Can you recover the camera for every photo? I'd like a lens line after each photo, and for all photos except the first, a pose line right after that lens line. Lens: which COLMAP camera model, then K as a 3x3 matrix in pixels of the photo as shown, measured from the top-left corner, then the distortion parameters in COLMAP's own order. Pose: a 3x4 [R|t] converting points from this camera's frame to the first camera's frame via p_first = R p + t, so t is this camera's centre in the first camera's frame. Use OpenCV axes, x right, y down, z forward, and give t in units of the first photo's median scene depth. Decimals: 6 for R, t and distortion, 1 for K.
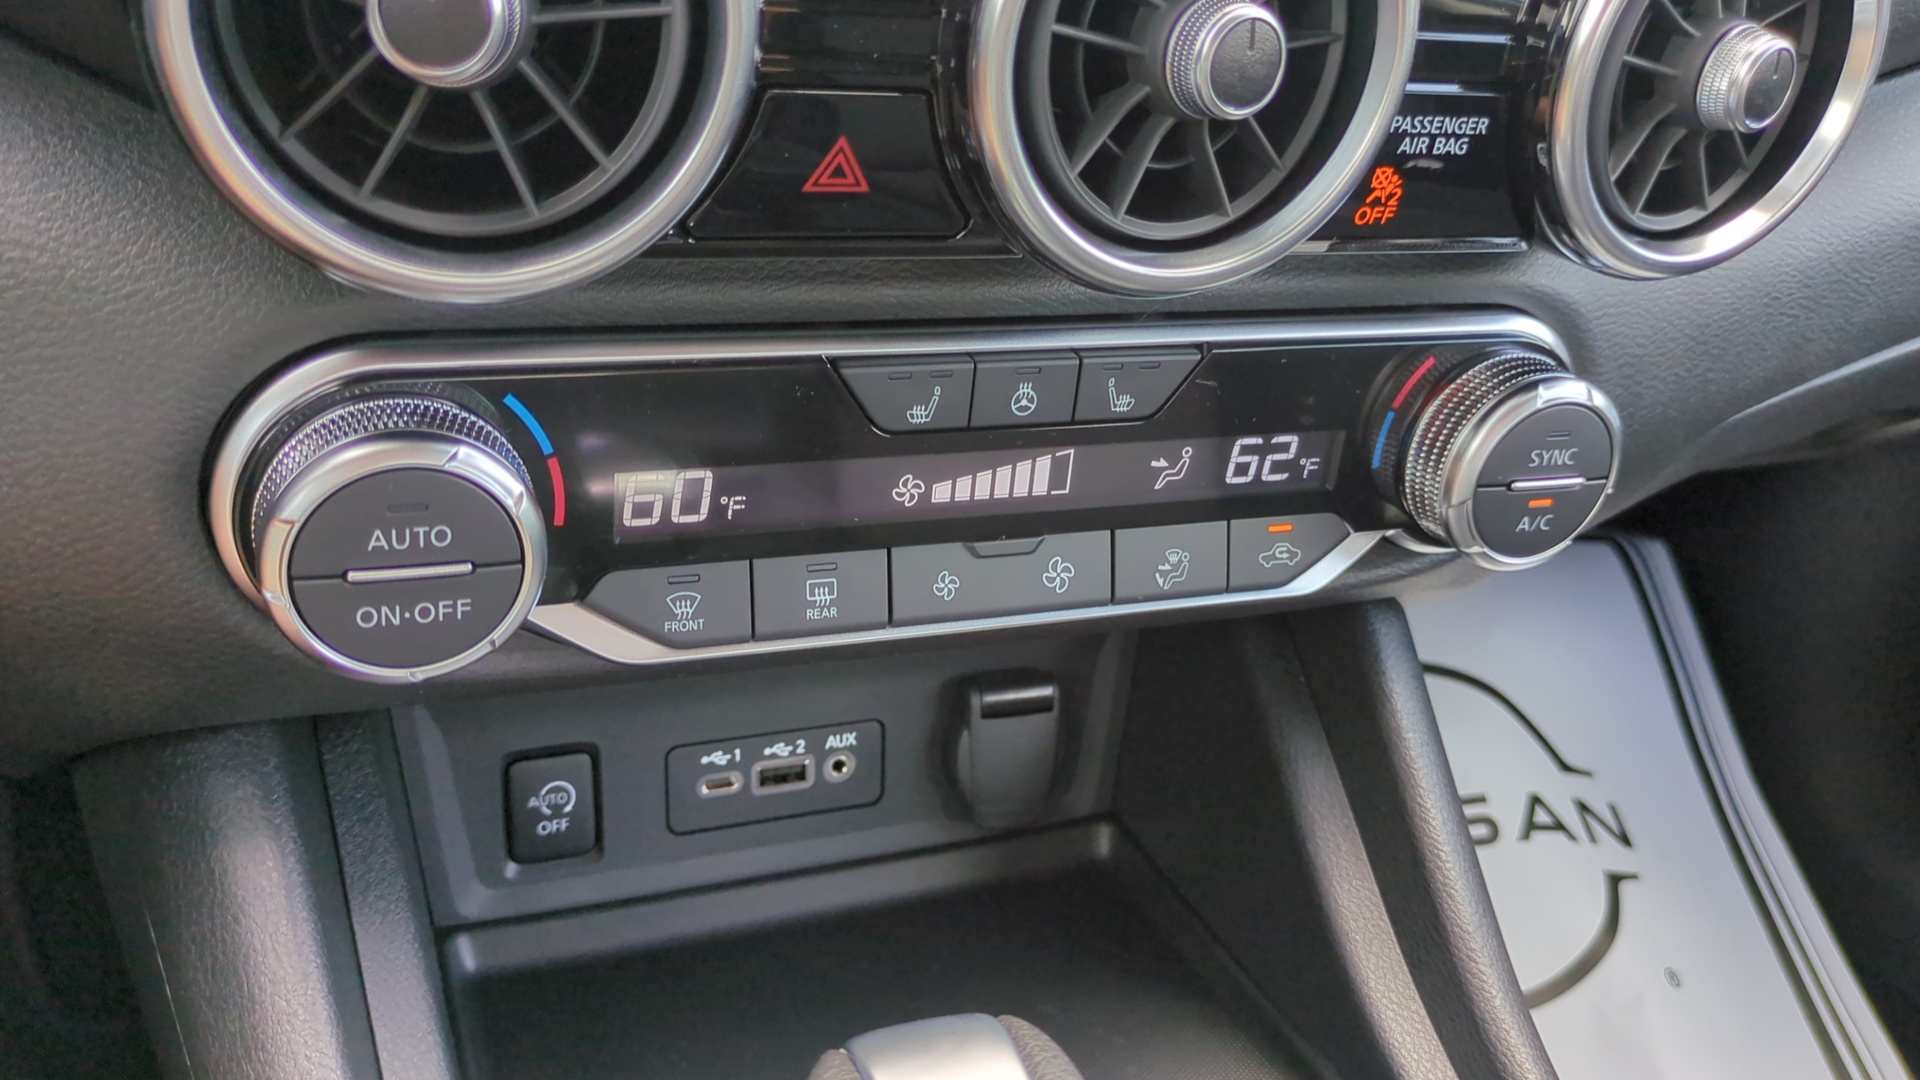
lens RADIAL K [[1646.5, 0, 954.8], [0, 1646.5, 515.9], [0, 0, 1]] dist [-0.004722, -0.015326]
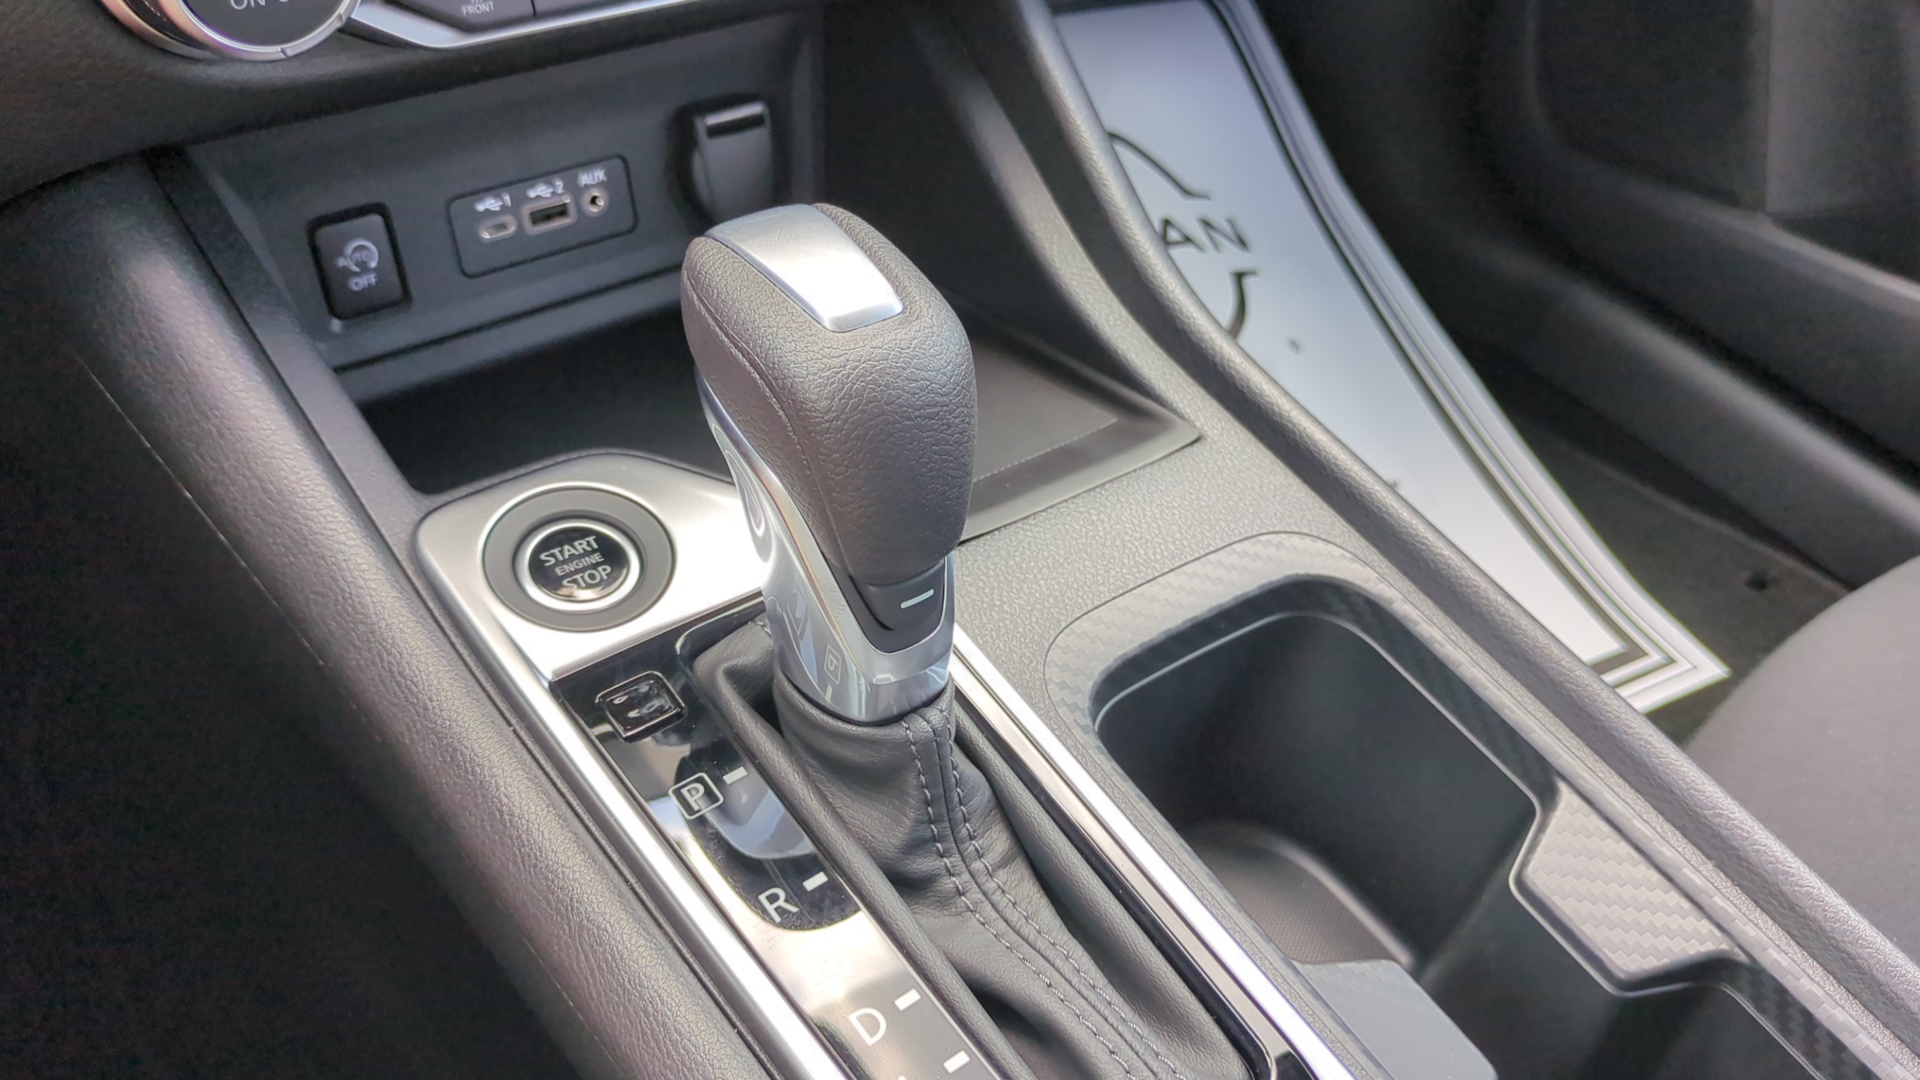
lens RADIAL K [[1646.5, 0, 954.8], [0, 1646.5, 515.9], [0, 0, 1]] dist [-0.004722, -0.015326]
pose [[0.960483, -0.210075, 0.182594, -0.107754], [0.163664, 0.956881, 0.239985, 0.162266], [-0.225136, -0.200618, 0.953450, -0.268733]]
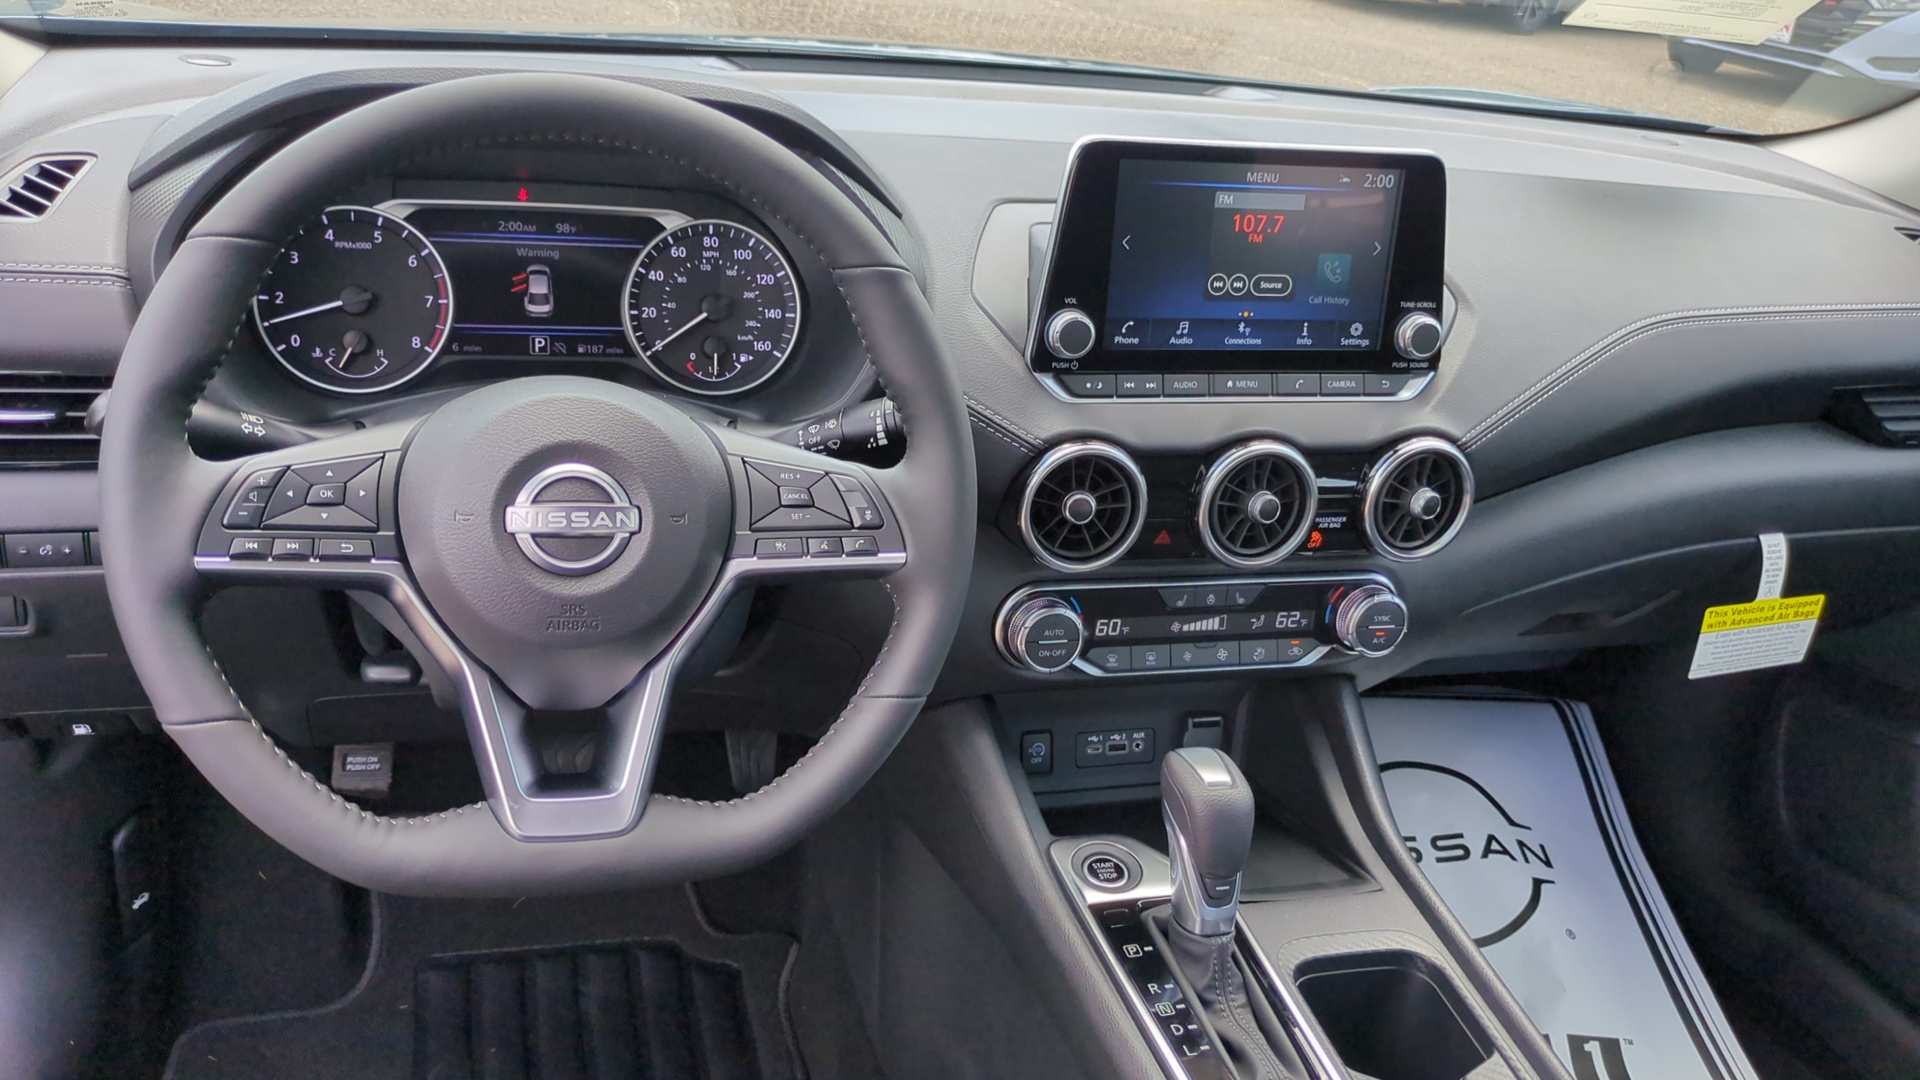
lens RADIAL K [[1641.3, 0, 963.6], [0, 1641.3, 530.9], [0, 0, 1]] dist [0.034655, -0.006992]
pose [[0.996129, -0.008504, -0.087494, -0.145855], [-0.004042, 0.989826, -0.142224, 0.236808], [0.087813, 0.142027, 0.985960, -2.078210]]
